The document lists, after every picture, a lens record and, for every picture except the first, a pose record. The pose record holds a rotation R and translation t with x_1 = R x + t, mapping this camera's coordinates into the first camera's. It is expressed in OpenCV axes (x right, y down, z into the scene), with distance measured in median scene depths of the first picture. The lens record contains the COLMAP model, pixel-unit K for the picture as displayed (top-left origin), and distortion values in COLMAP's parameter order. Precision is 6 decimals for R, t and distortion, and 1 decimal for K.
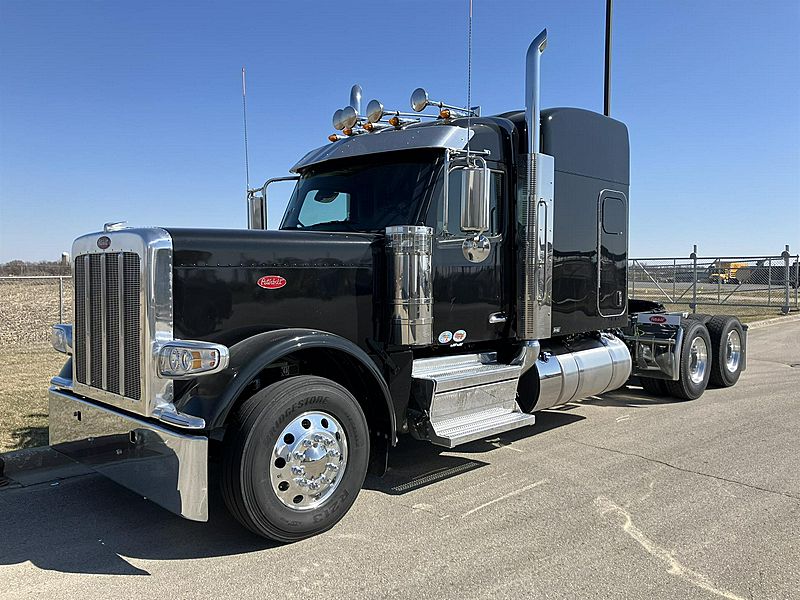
lens RADIAL K [[667.3, 0, 383.2], [0, 667.3, 297.1], [0, 0, 1]] dist [-0.004026, -0.001098]
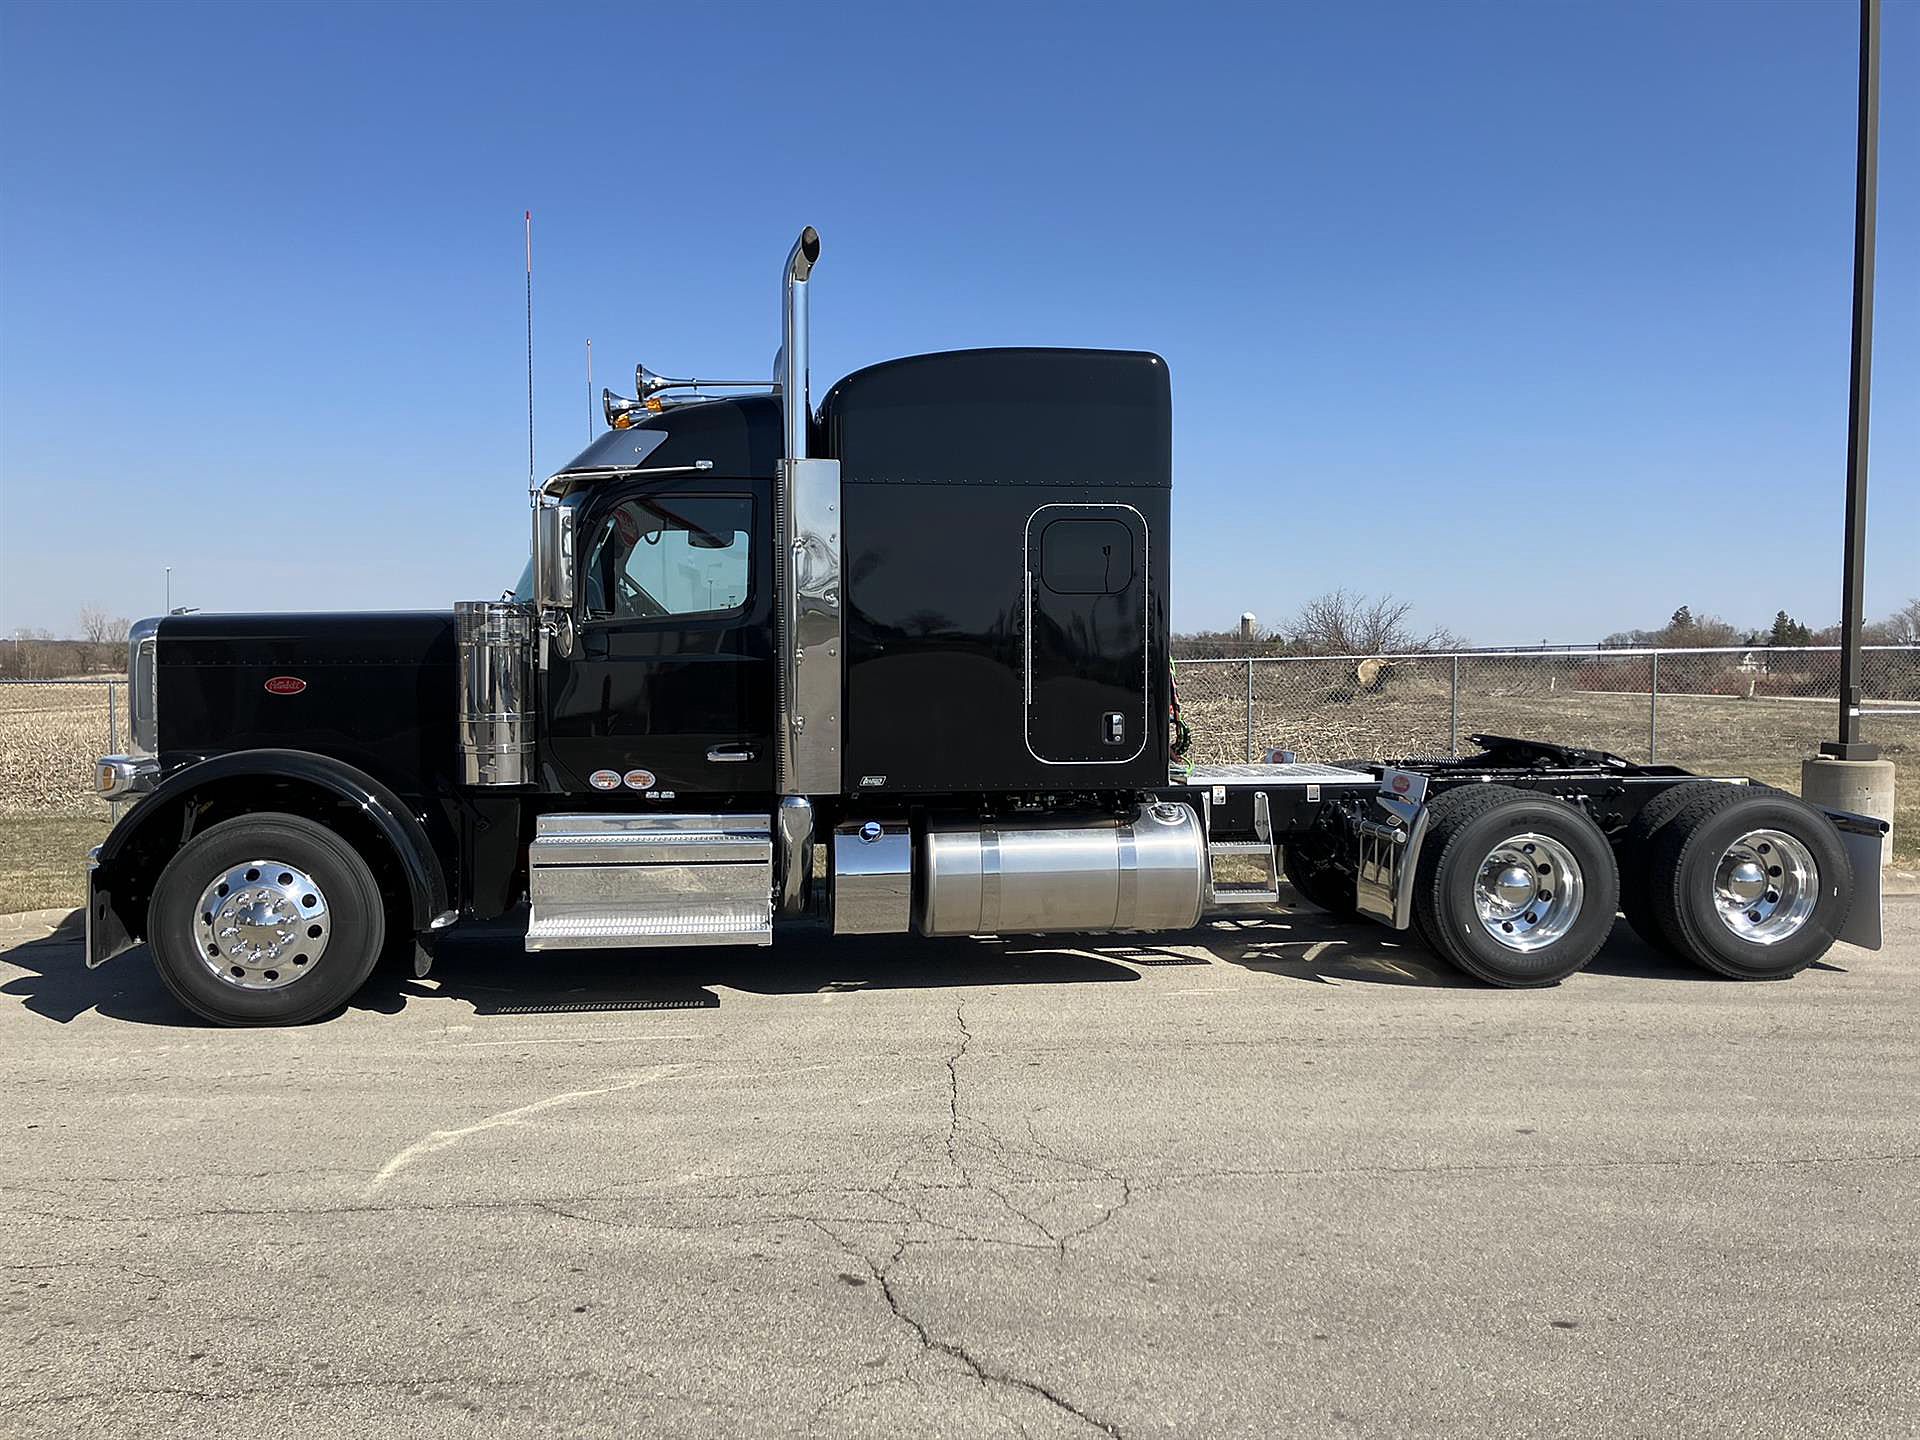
lens RADIAL K [[1544.2, 0, 992.2], [0, 1544.2, 714.1], [0, 0, 1]] dist [-0.030965, -0.002745]
pose [[0.801245, 0.011843, -0.598219, 1.257949], [-0.023370, 0.999661, -0.011511, 0.008764], [0.597880, 0.023204, 0.801250, 0.090332]]
